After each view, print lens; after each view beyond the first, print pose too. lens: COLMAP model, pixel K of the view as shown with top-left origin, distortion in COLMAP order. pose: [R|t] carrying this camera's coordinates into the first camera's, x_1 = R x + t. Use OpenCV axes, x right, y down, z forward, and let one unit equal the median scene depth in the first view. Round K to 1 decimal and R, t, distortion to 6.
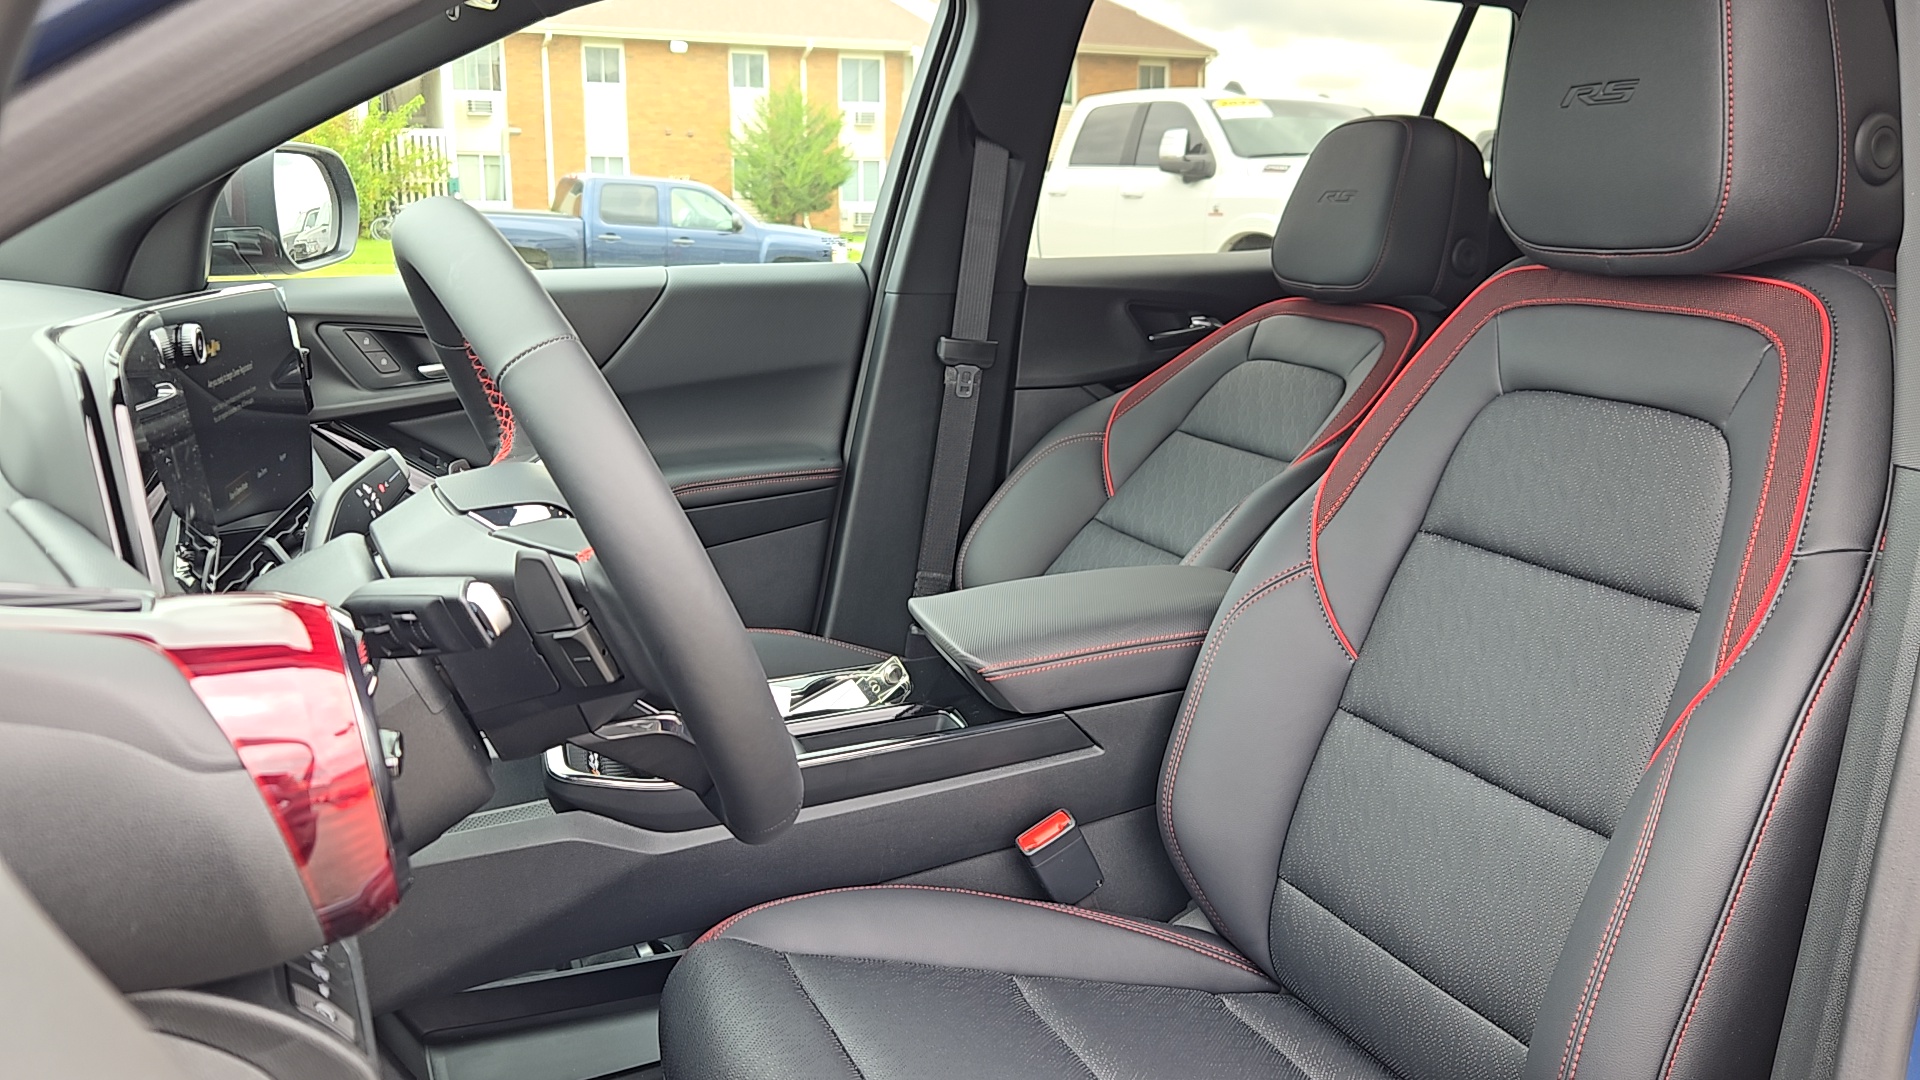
lens RADIAL K [[1603.6, 0, 953.0], [0, 1603.6, 538.1], [0, 0, 1]] dist [0.008614, -0.008404]
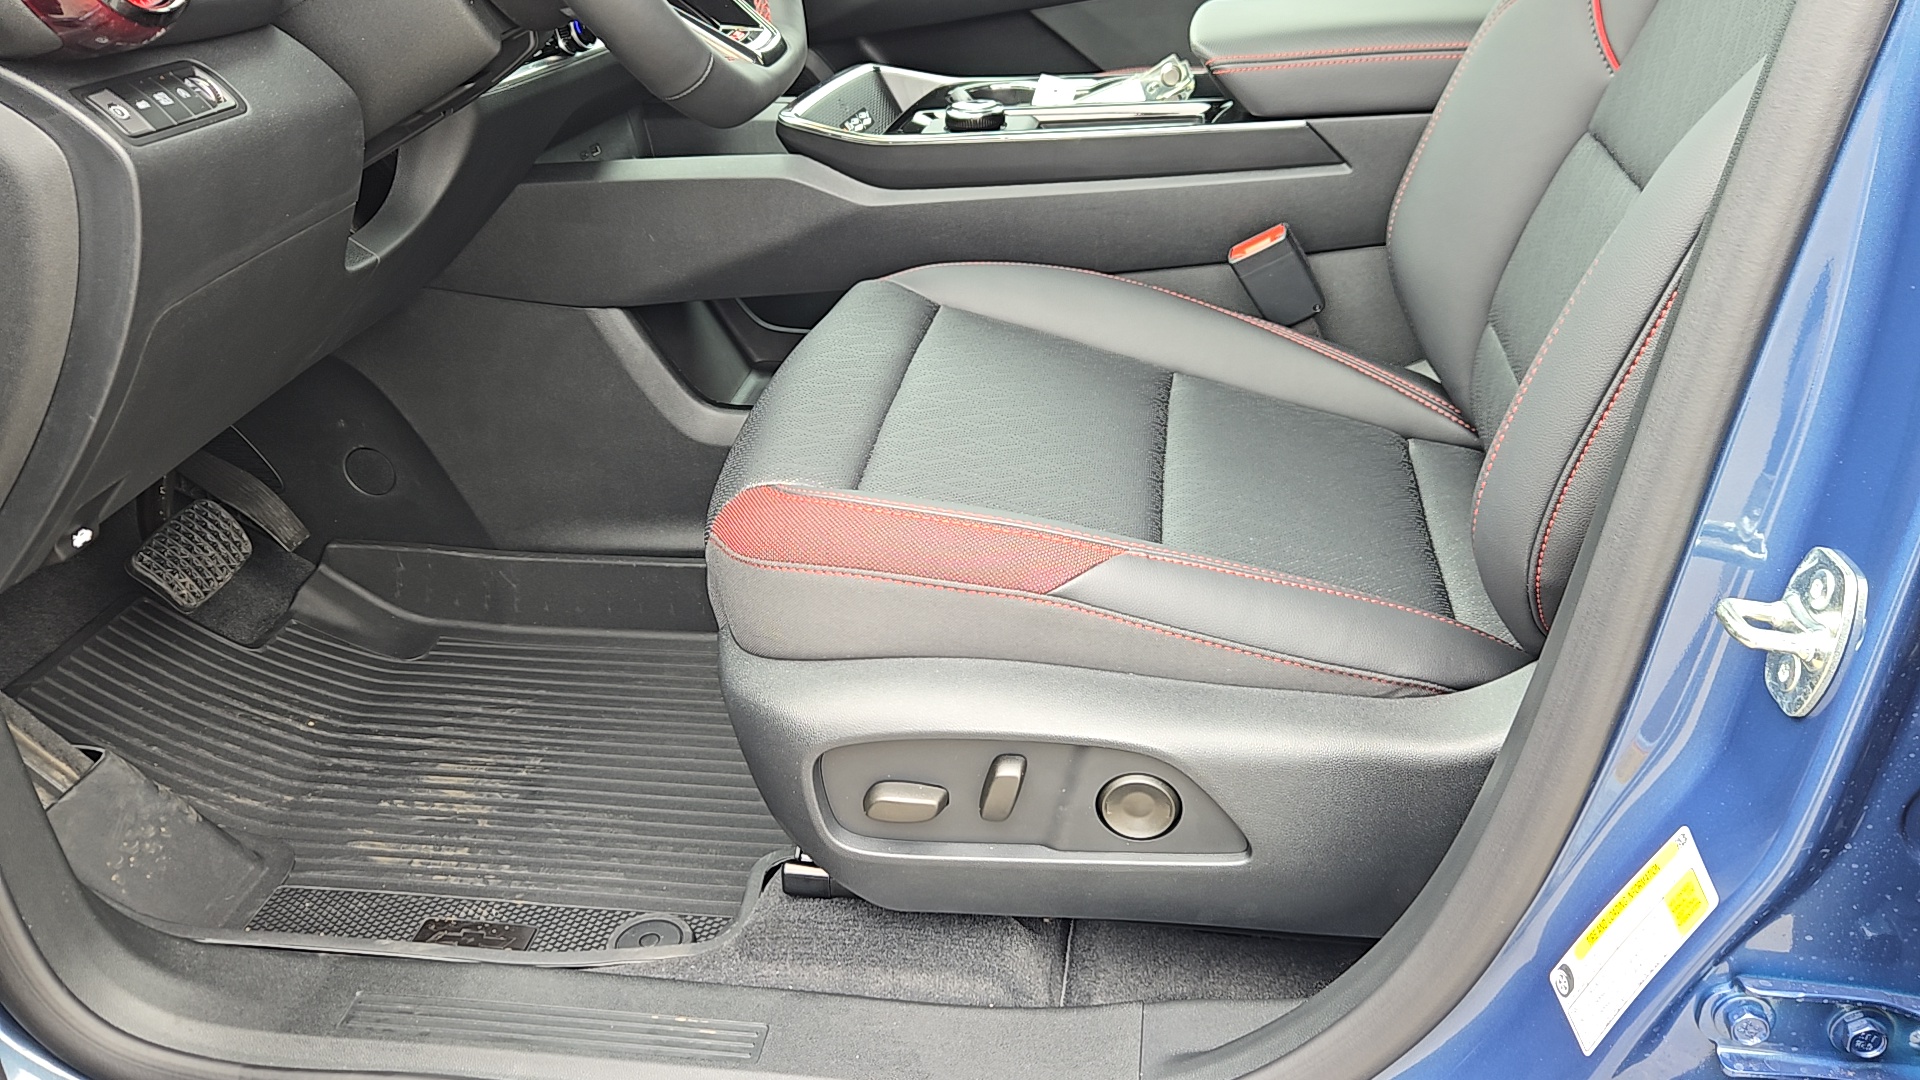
lens RADIAL K [[1603.6, 0, 953.0], [0, 1603.6, 538.1], [0, 0, 1]] dist [0.008614, -0.008404]
pose [[0.860105, 0.202585, -0.468165, 0.422523], [-0.066723, 0.954554, 0.290474, 0.092850], [0.505735, -0.218600, 0.834534, 0.073996]]
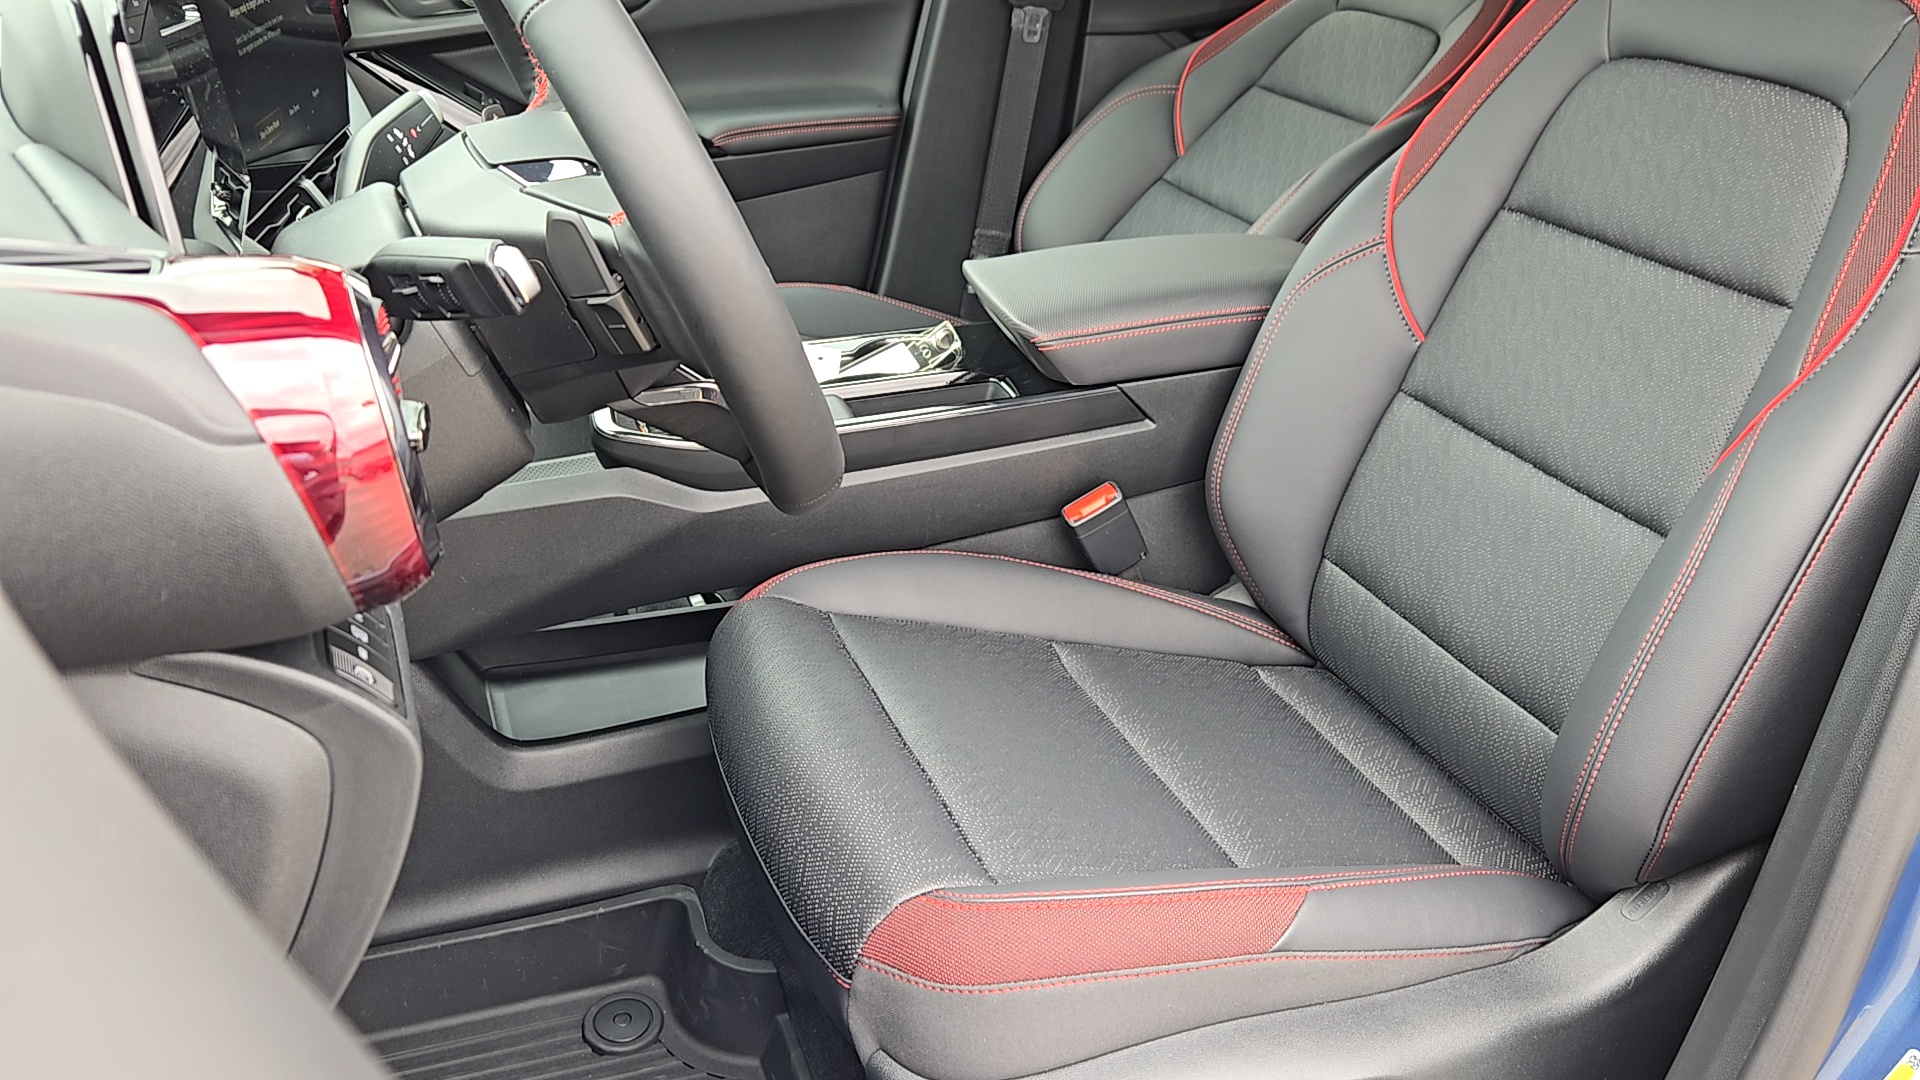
lens RADIAL K [[1603.6, 0, 953.0], [0, 1603.6, 538.1], [0, 0, 1]] dist [0.008614, -0.008404]
pose [[0.998714, 0.039105, -0.032266, 0.004705], [-0.031262, 0.976052, 0.215279, -0.008850], [0.039911, -0.213993, 0.976019, 0.019861]]
